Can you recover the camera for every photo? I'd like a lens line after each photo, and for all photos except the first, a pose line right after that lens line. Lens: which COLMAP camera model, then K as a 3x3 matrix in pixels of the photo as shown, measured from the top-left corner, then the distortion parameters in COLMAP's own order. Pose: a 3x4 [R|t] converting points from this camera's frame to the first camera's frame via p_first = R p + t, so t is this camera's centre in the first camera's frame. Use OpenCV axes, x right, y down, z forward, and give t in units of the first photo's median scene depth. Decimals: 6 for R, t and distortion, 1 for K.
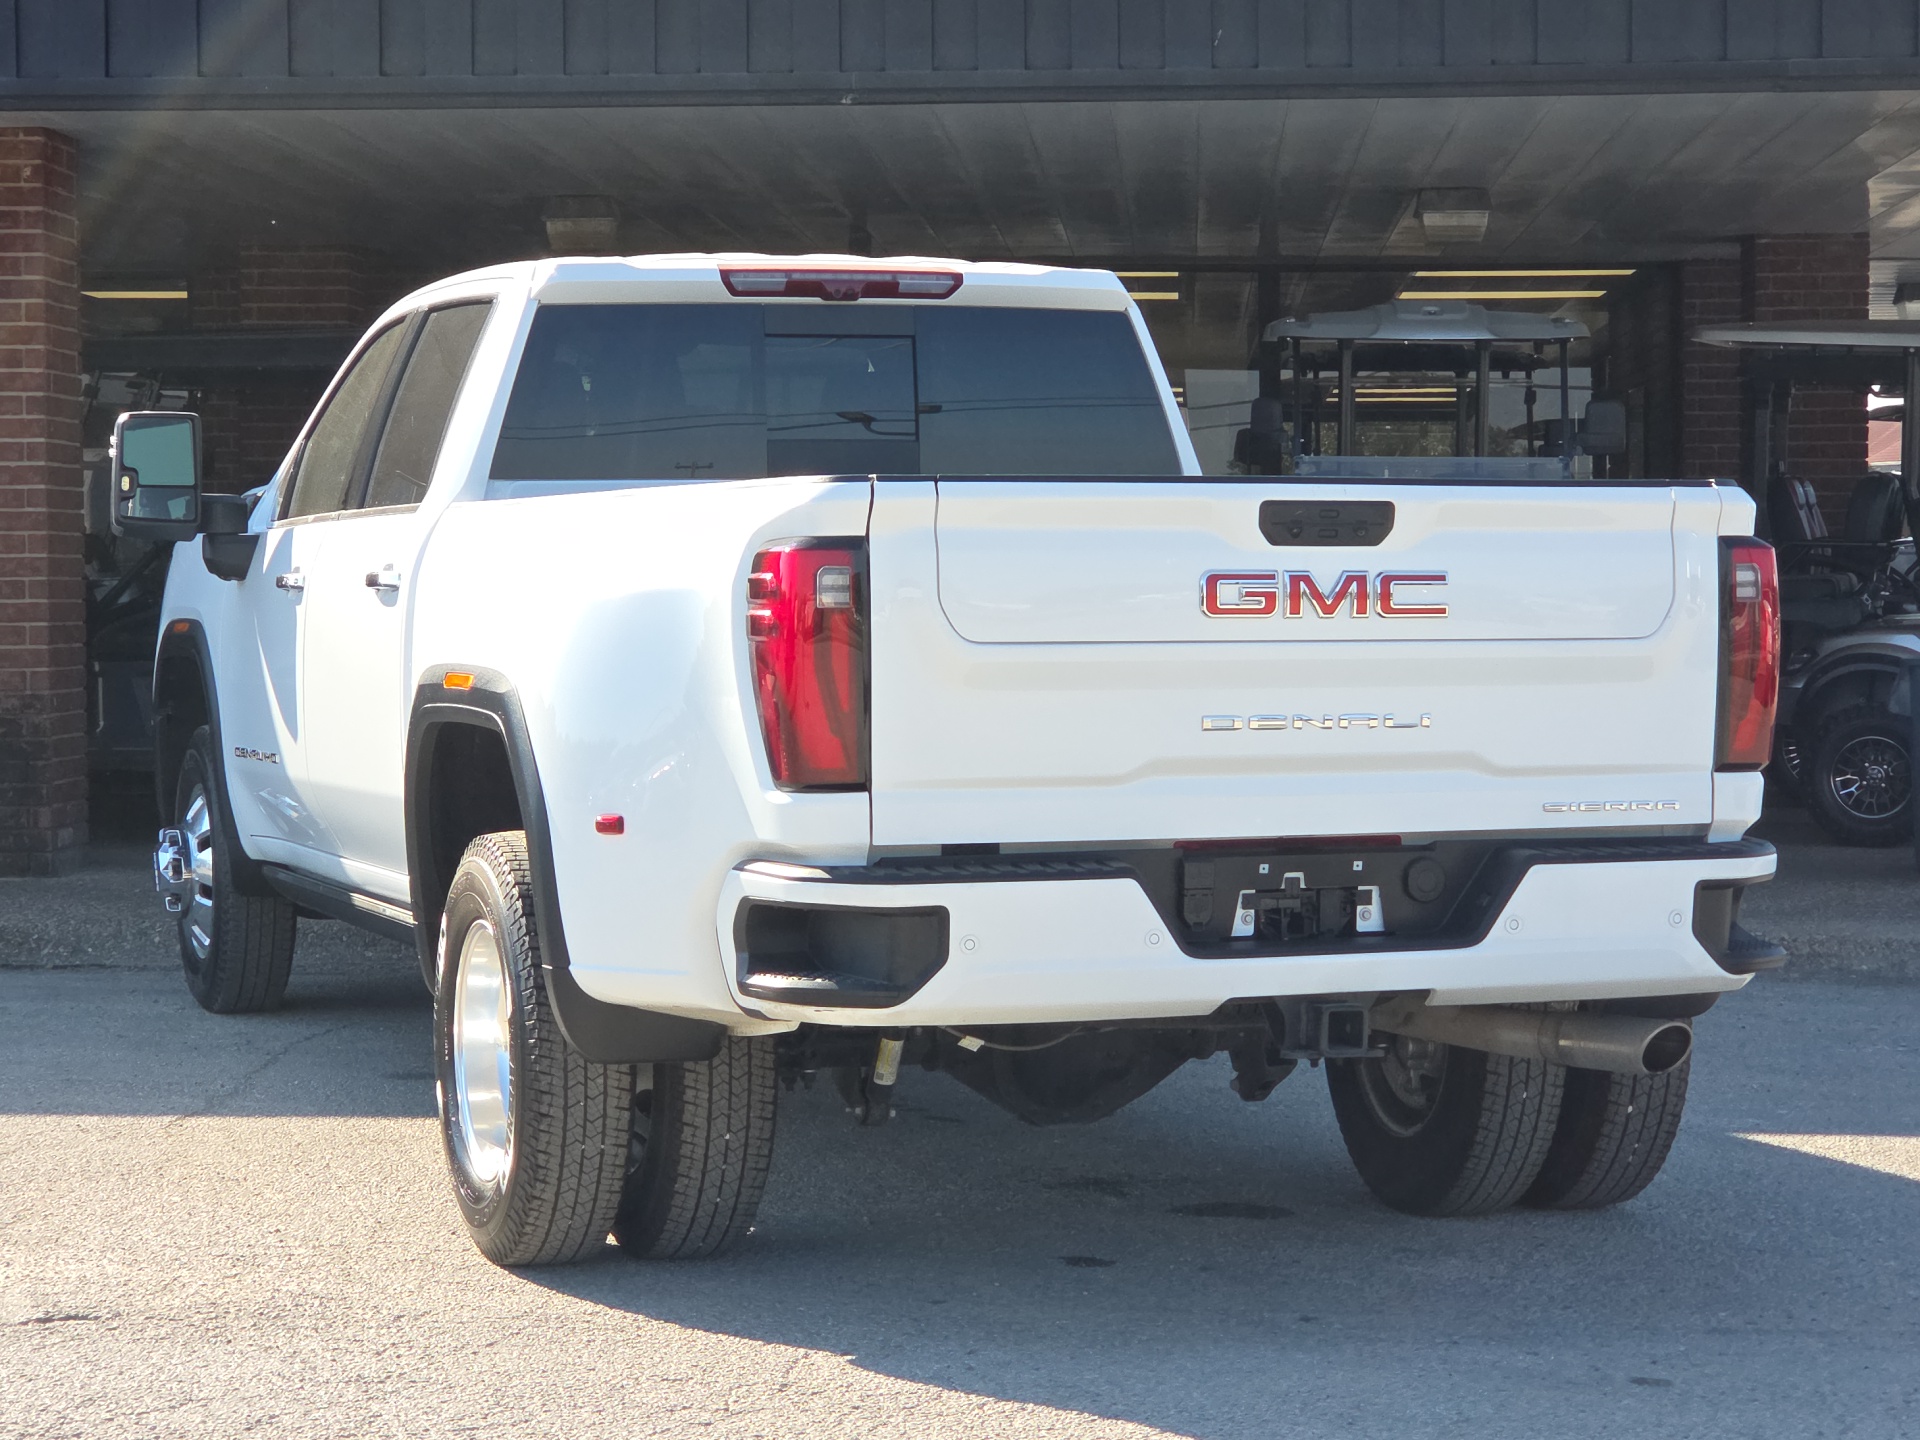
lens RADIAL K [[4257.7, 0, 947.8], [0, 4257.7, 713.3], [0, 0, 1]] dist [-0.064403, 0.000000]
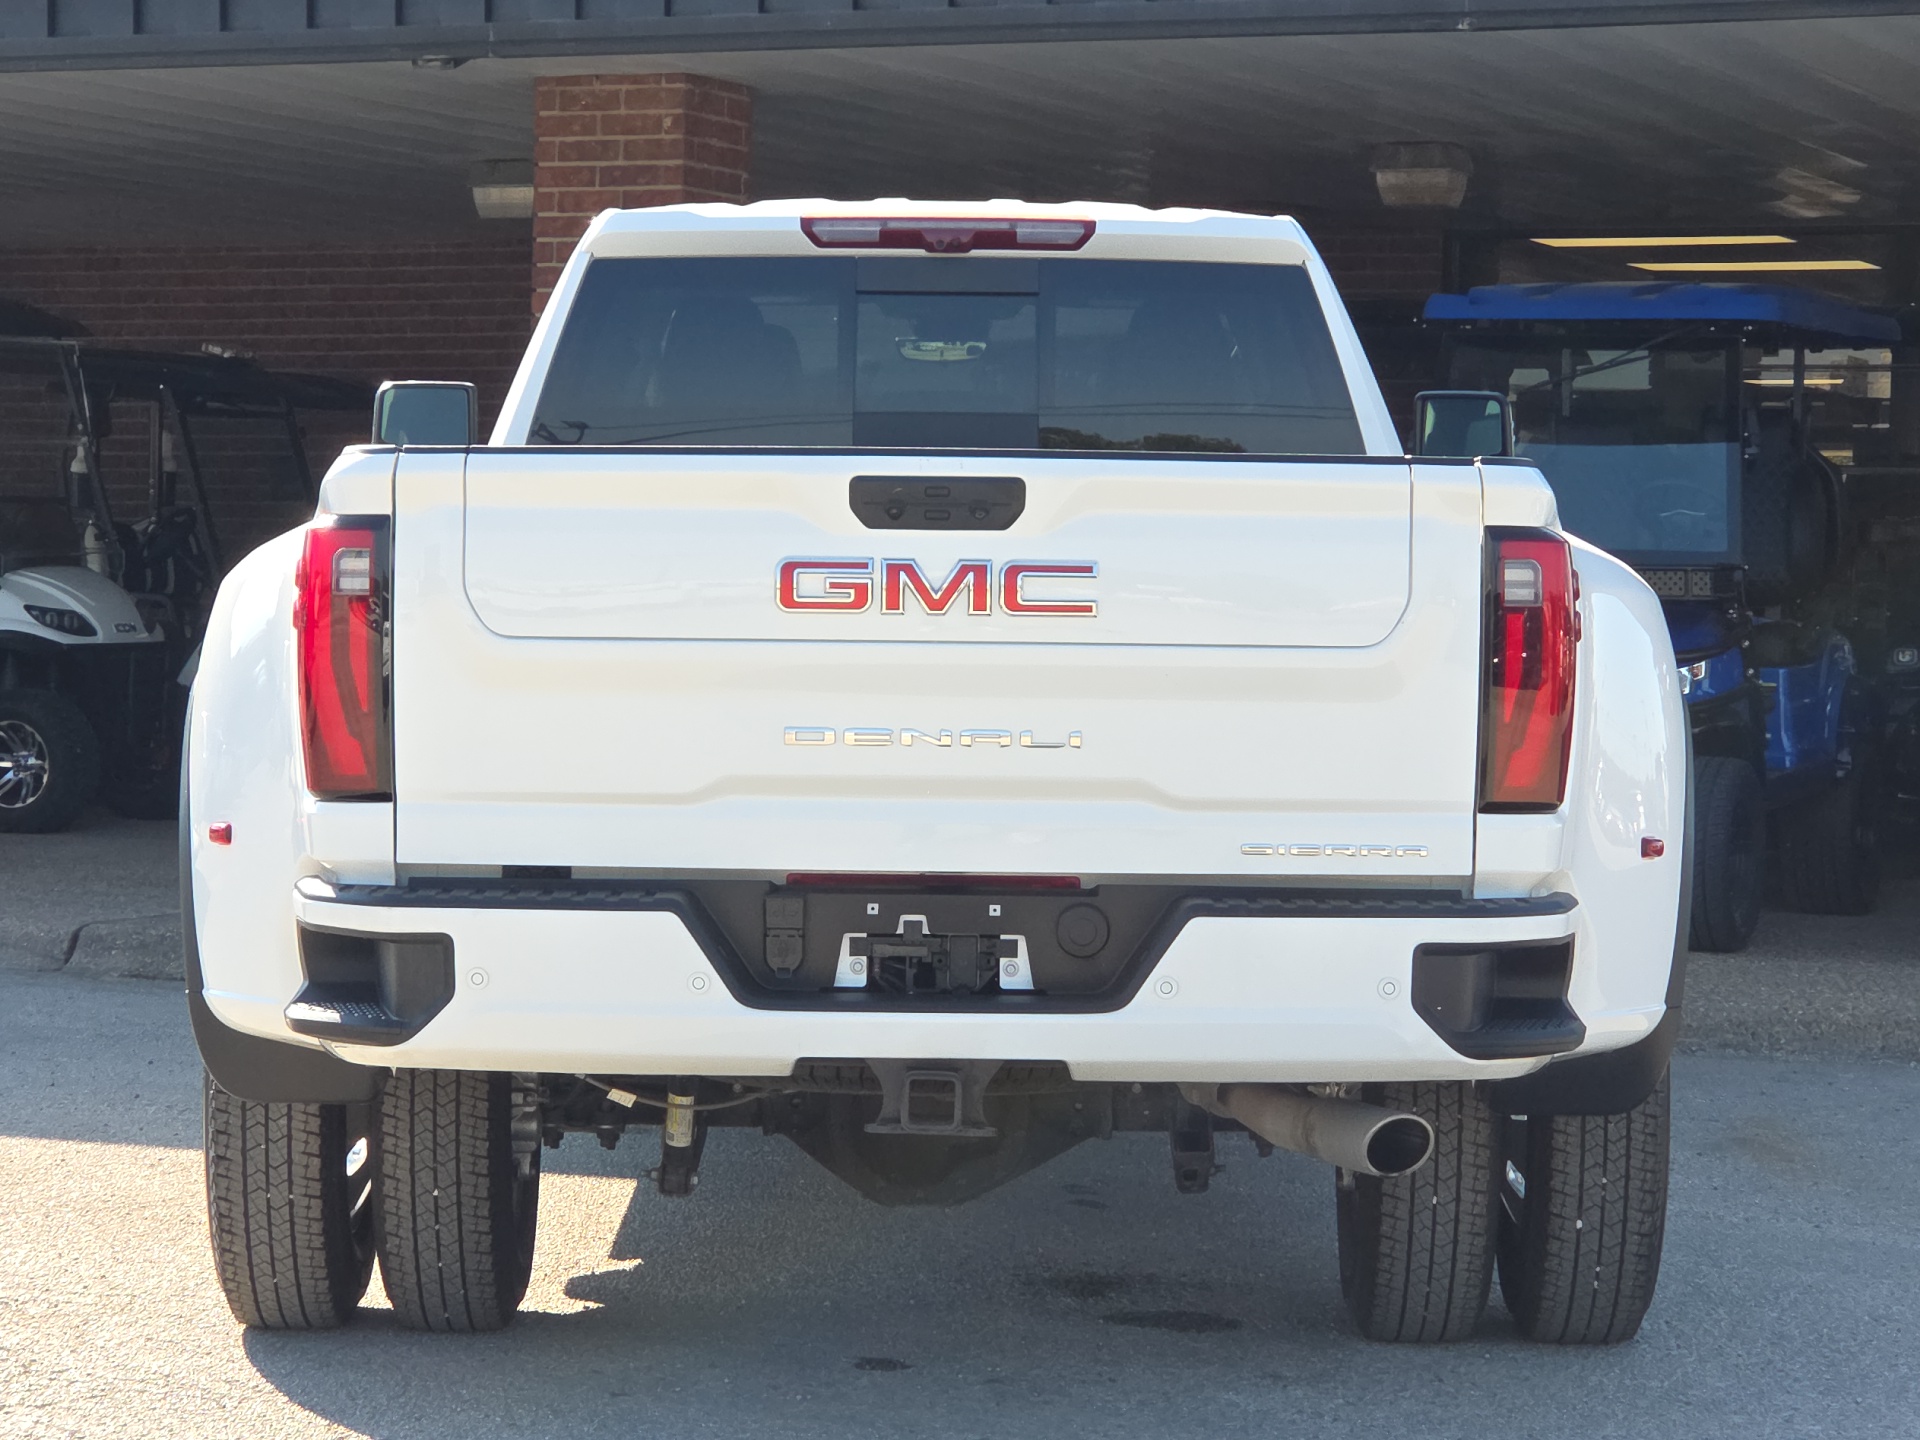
lens RADIAL K [[4901.0, 0, 967.8], [0, 4901.0, 719.4], [0, 0, 1]] dist [-0.116637, 0.000000]
pose [[0.948266, 0.023356, -0.316616, 0.392916], [-0.025278, 0.999679, -0.001967, 0.000104], [0.316469, 0.009868, 0.948552, 0.072878]]
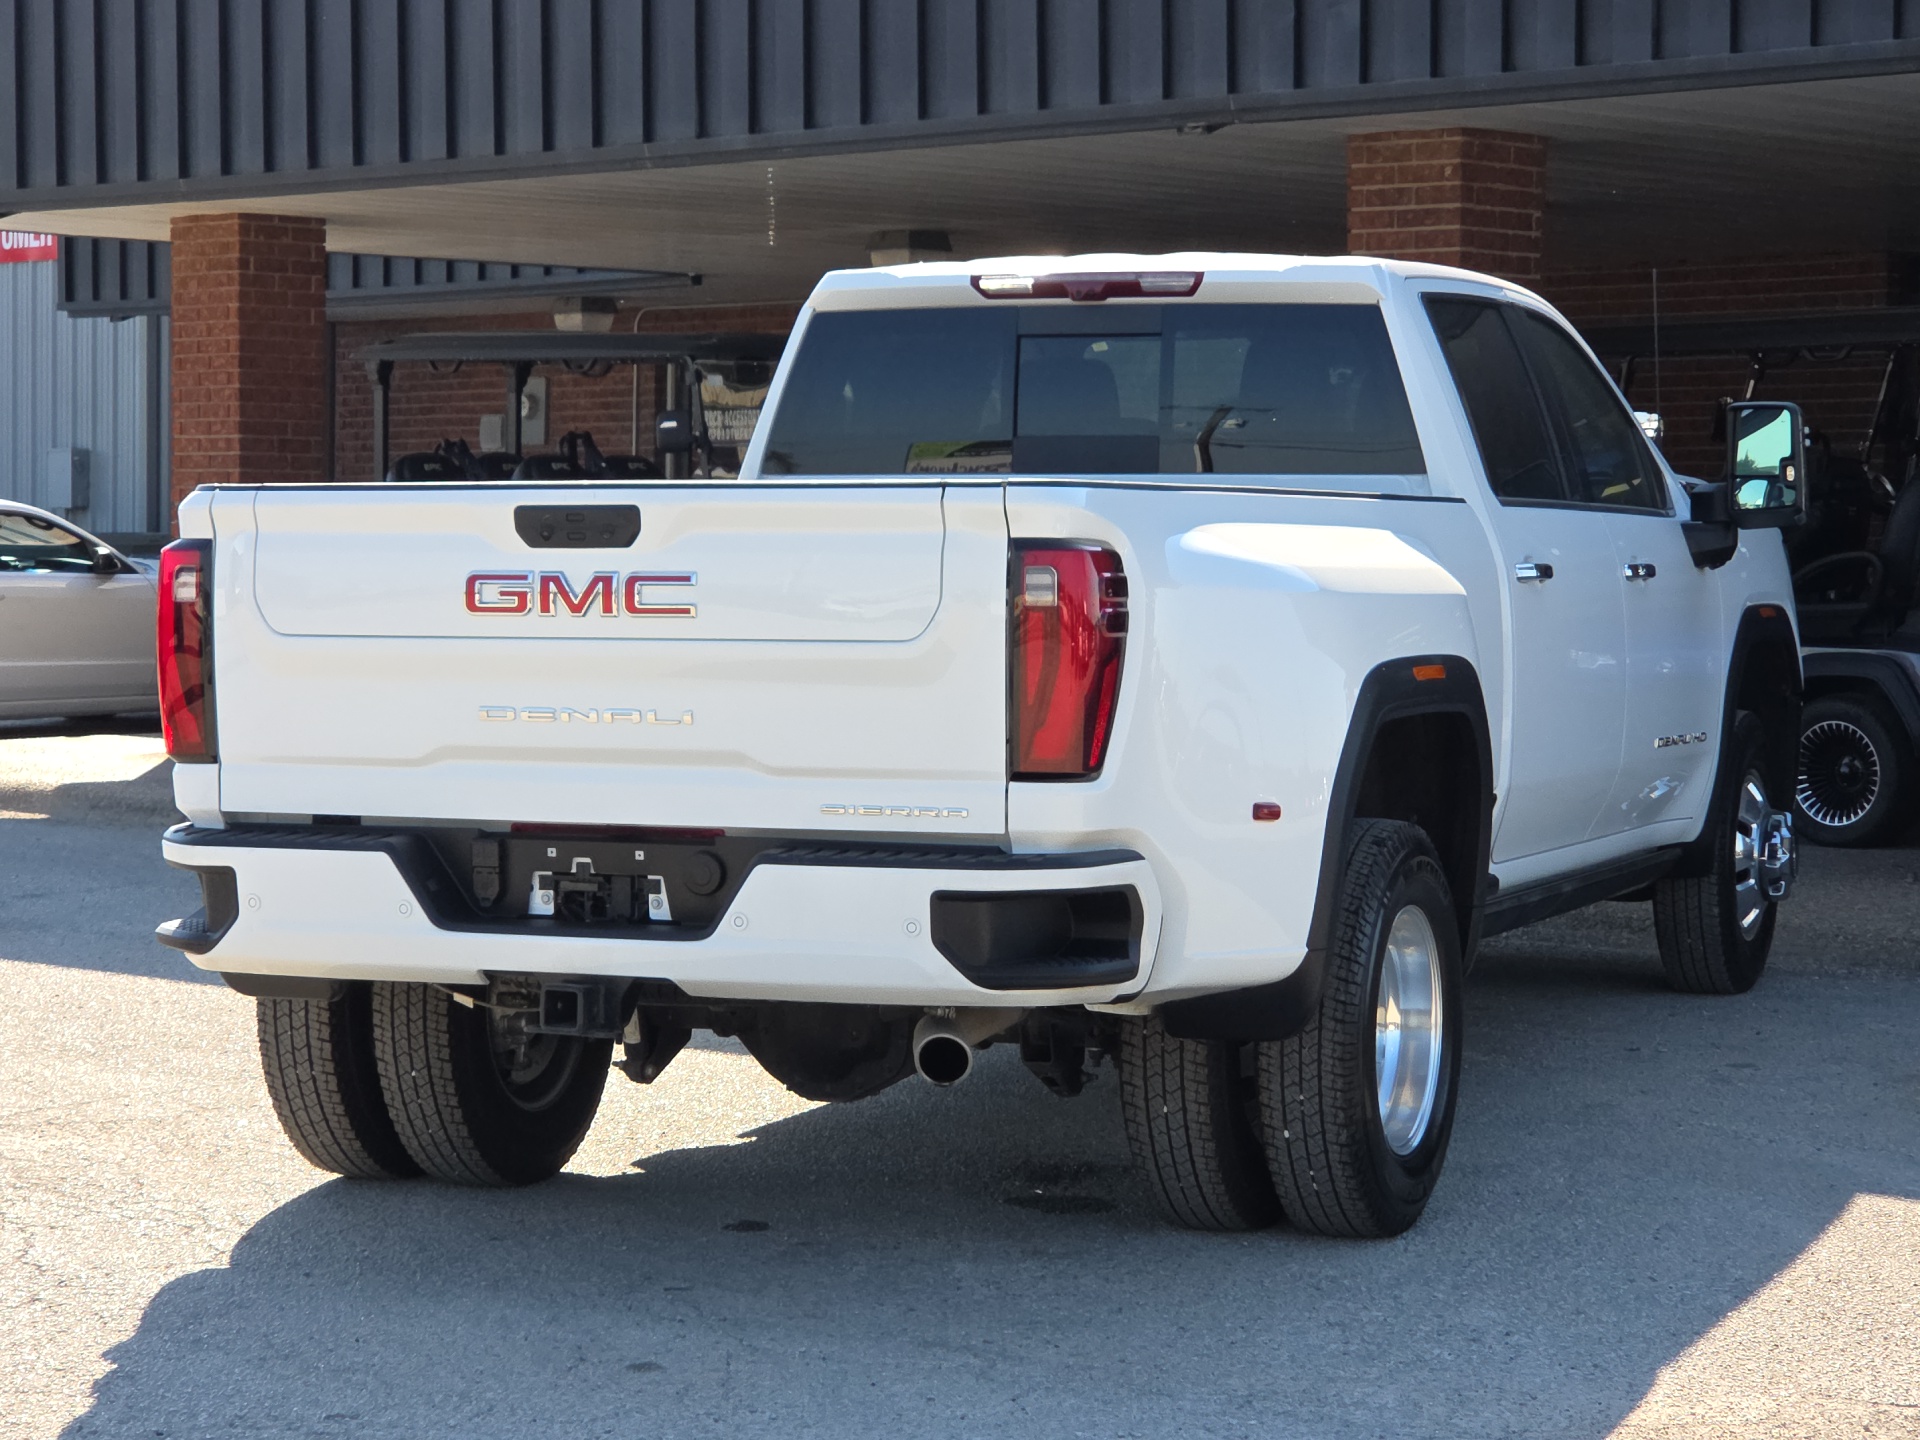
lens RADIAL K [[4383.0, 0, 958.4], [0, 4383.0, 720.3], [0, 0, 1]] dist [-0.247846, 0.000000]
pose [[0.775766, 0.030714, -0.630273, 0.818387], [-0.026039, 0.999522, 0.016658, -0.016751], [0.630483, 0.003489, 0.776195, 0.213976]]
